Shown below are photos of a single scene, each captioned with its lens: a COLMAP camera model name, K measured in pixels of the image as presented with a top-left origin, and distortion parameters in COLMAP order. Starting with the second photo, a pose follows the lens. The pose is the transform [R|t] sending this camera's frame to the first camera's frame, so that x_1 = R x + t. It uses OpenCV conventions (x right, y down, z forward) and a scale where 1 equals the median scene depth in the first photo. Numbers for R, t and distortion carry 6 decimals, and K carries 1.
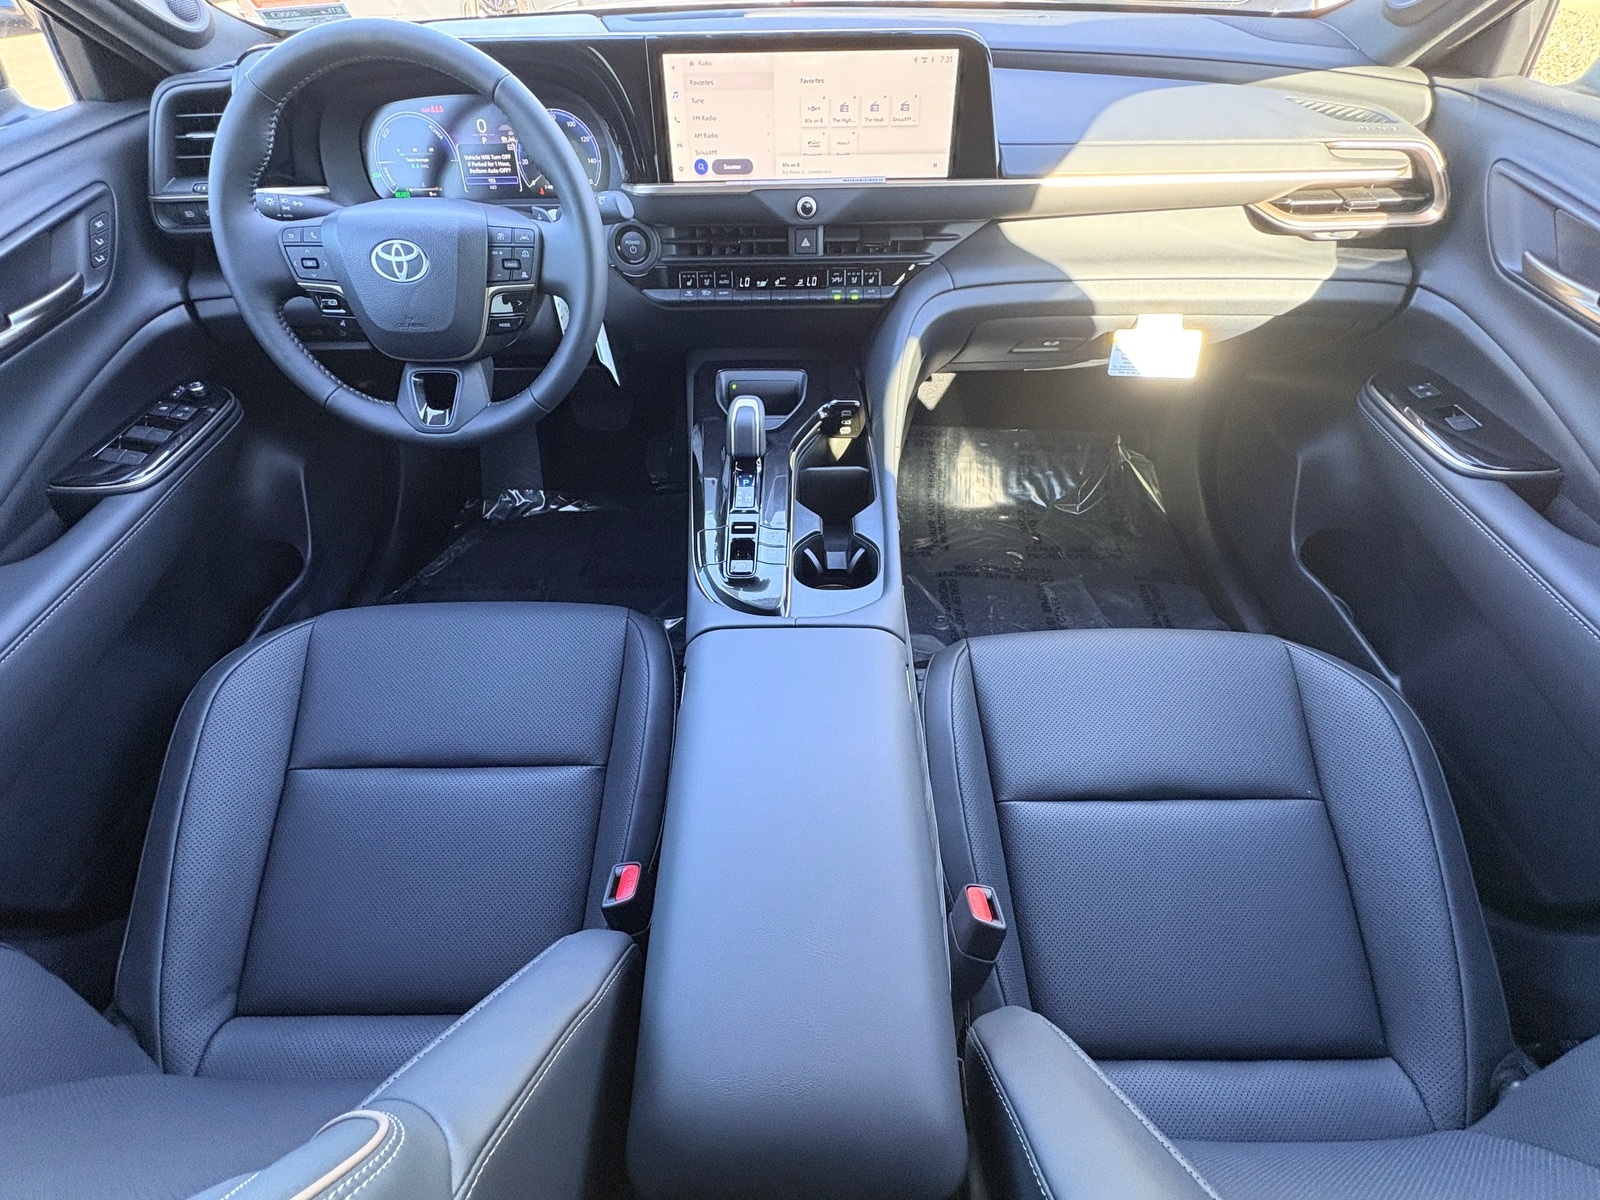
lens RADIAL K [[741.5, 0, 793.9], [0, 741.5, 591.3], [0, 0, 1]] dist [0.001613, 0.000657]
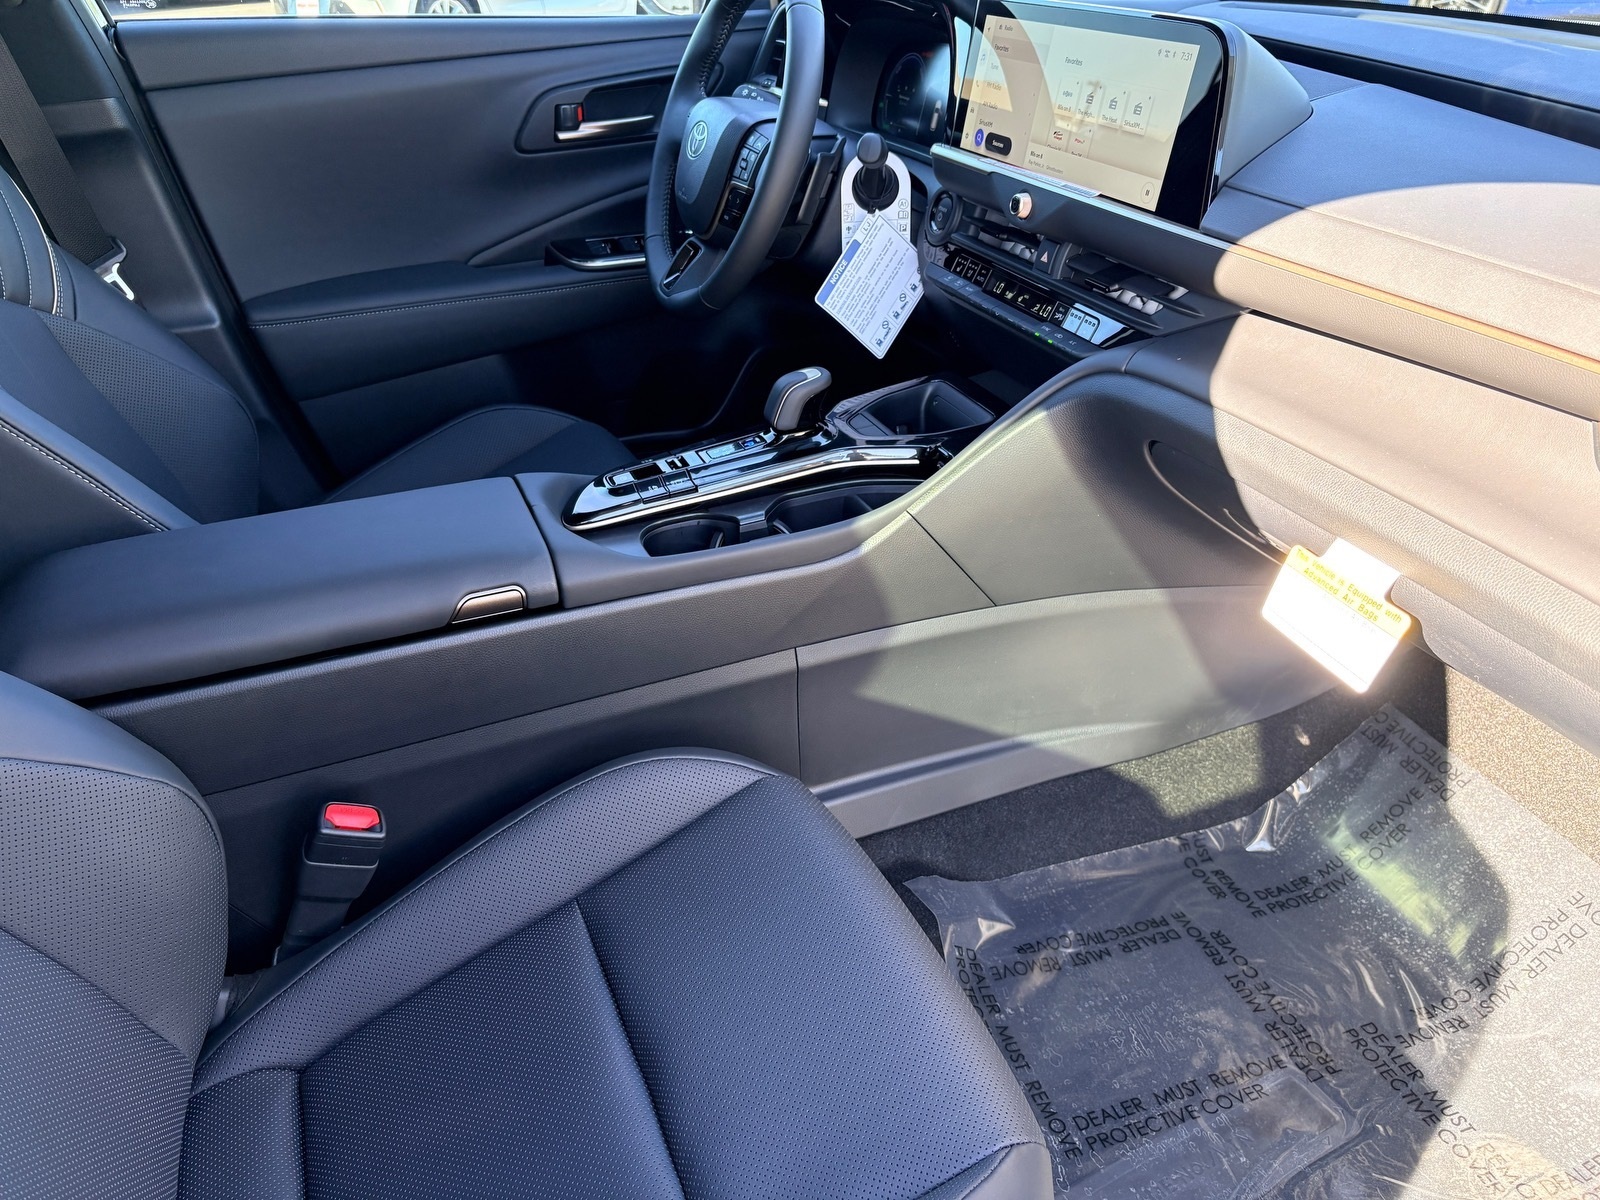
lens RADIAL K [[1235.4, 0, 800.5], [0, 1235.4, 604.2], [0, 0, 1]] dist [0.005865, 0.001956]
pose [[0.380926, 0.468646, -0.797036, 1.070342], [-0.637673, 0.757374, 0.140562, -0.223520], [0.669528, 0.454705, 0.587346, 0.264683]]
